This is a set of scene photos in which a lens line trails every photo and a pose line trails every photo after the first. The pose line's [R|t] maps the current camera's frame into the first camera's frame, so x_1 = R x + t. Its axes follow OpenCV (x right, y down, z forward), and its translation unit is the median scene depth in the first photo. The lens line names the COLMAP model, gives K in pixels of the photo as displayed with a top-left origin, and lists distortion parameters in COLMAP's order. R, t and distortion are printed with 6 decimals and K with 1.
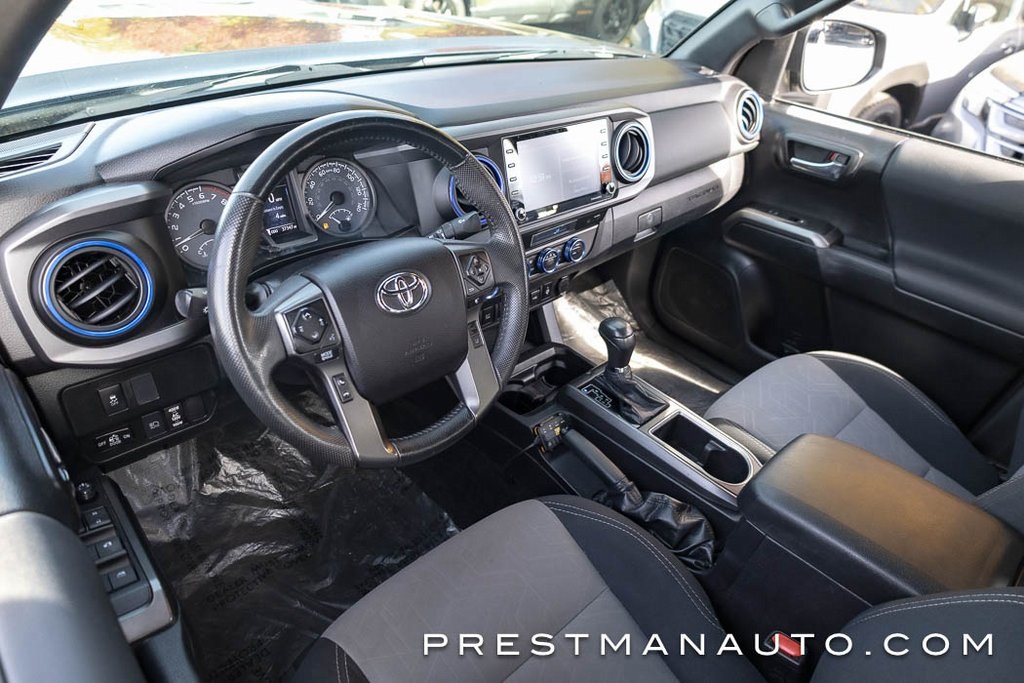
lens RADIAL K [[648.5, 0, 510.6], [0, 648.5, 342.3], [0, 0, 1]] dist [-0.006109, -0.000822]
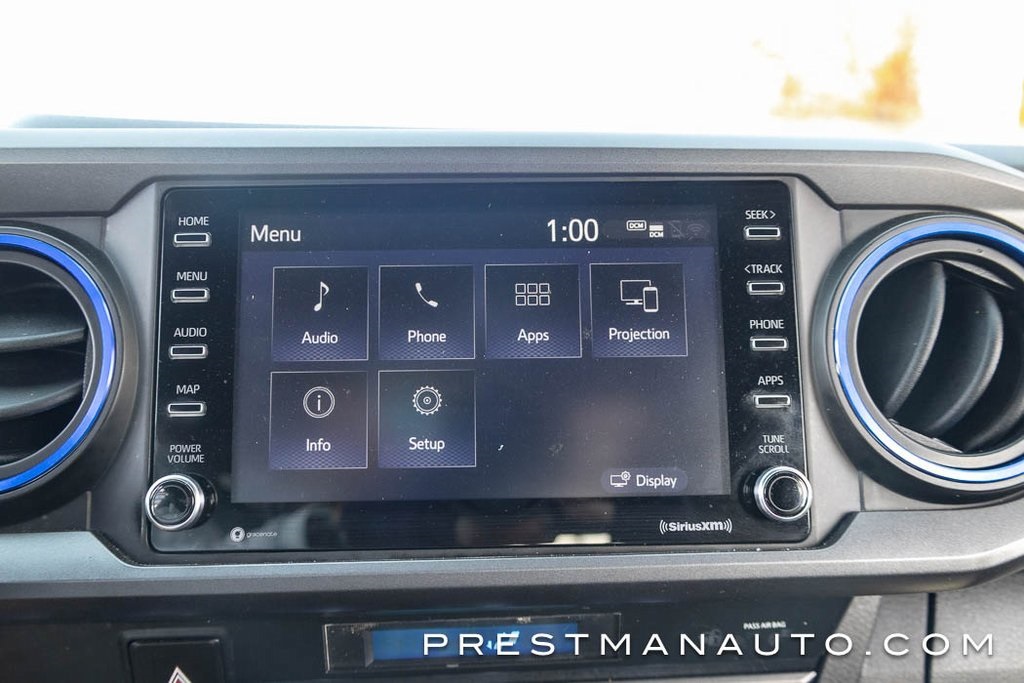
lens RADIAL K [[839.5, 0, 513.3], [0, 839.5, 358.4], [0, 0, 1]] dist [0.009921, 0.008520]
pose [[0.768999, 0.032879, -0.638404, 0.307441], [-0.311945, 0.890997, -0.329870, -0.195549], [0.557970, 0.452816, 0.695433, 0.905496]]
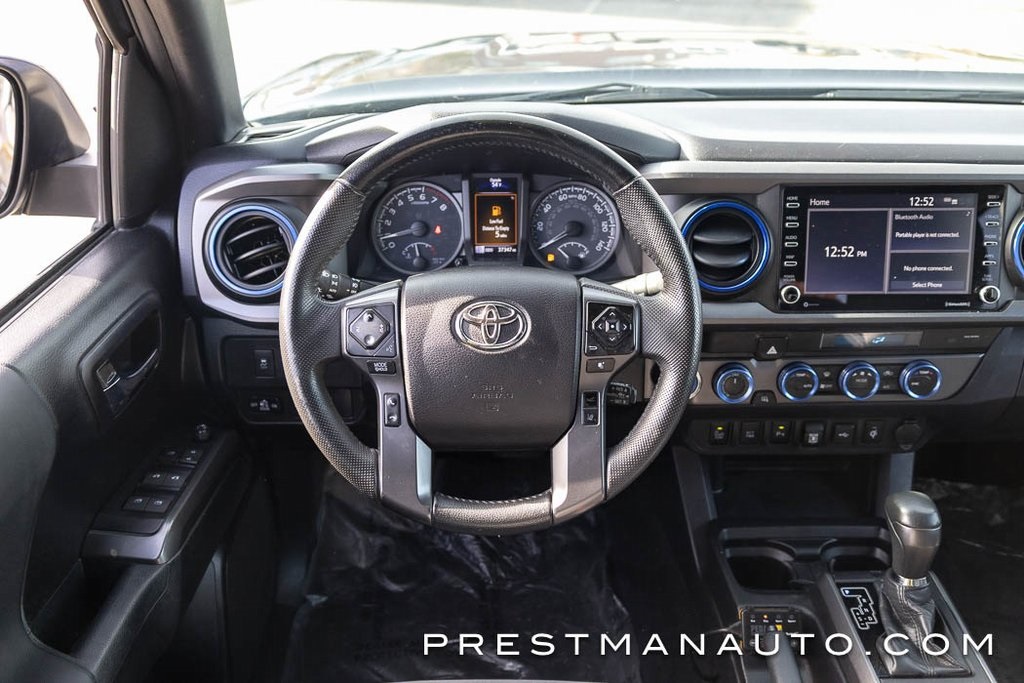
lens RADIAL K [[871.1, 0, 516.5], [0, 871.1, 344.1], [0, 0, 1]] dist [-0.044294, 0.034533]
pose [[0.723108, 0.230139, -0.651269, 0.449403], [-0.329930, 0.943430, -0.032943, -0.022005], [0.606845, 0.238695, 0.758132, 0.144869]]
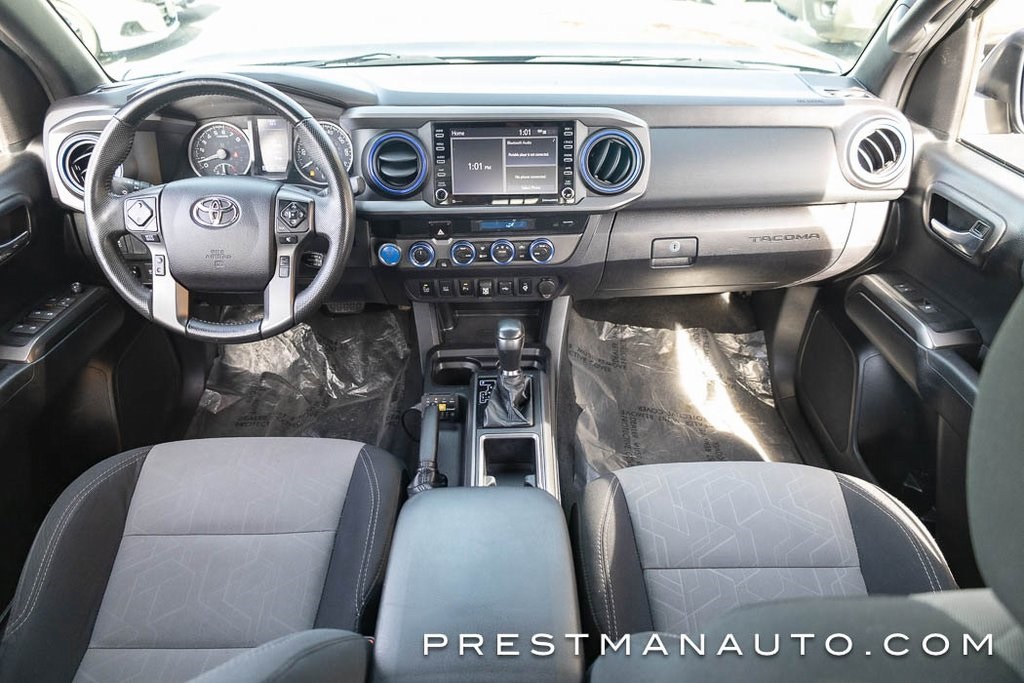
lens RADIAL K [[648.5, 0, 511.3], [0, 648.5, 342.2], [0, 0, 1]] dist [-0.006109, -0.000822]
pose [[0.738946, 0.307430, -0.599538, 0.883990], [-0.323532, 0.942437, 0.084500, -0.101505], [0.591005, 0.131529, 0.795873, 0.261422]]
